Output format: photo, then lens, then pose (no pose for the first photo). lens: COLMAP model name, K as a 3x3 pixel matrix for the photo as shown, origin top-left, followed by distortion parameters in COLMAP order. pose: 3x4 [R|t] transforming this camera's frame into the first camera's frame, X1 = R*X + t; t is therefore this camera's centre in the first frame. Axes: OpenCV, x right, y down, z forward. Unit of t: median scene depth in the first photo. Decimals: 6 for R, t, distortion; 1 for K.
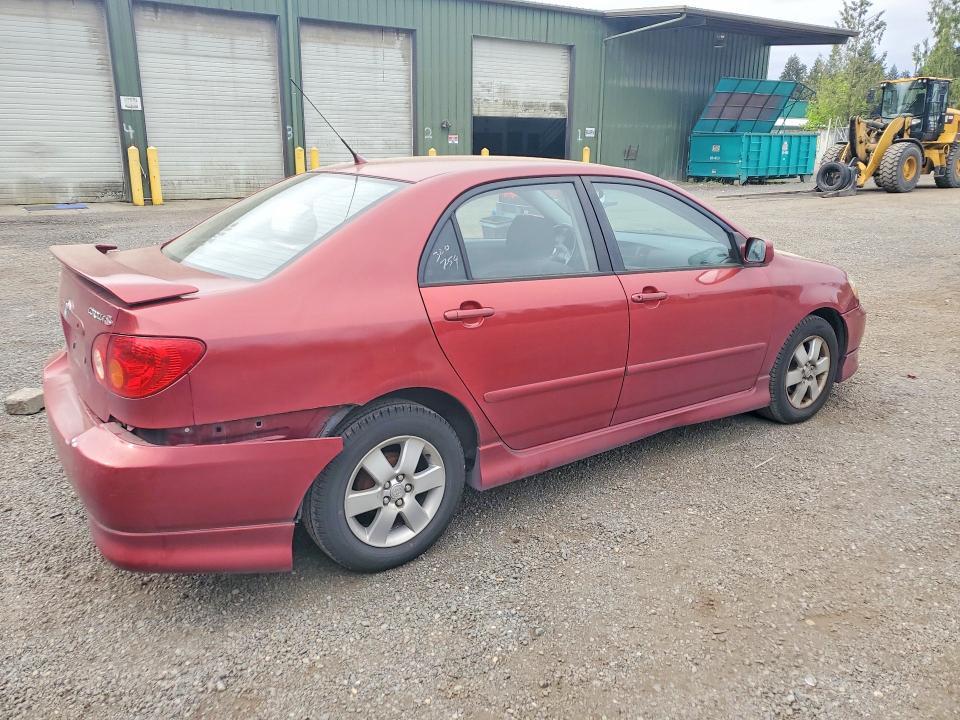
lens RADIAL K [[772.7, 0, 473.6], [0, 772.7, 356.9], [0, 0, 1]] dist [0.062384, -0.057762]
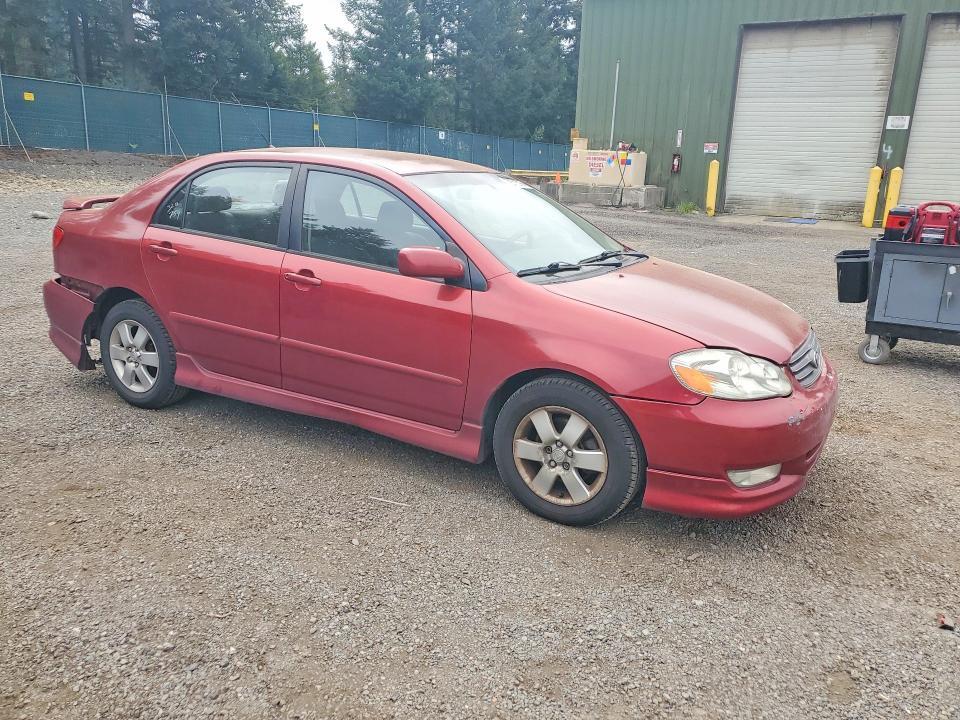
lens RADIAL K [[772.7, 0, 476.3], [0, 772.7, 361.3], [0, 0, 1]] dist [0.062384, -0.057762]
pose [[0.390317, 0.242916, -0.888056, 0.394665], [-0.267825, 0.952809, 0.142914, -0.056952], [0.880865, 0.182062, 0.436957, 0.232382]]
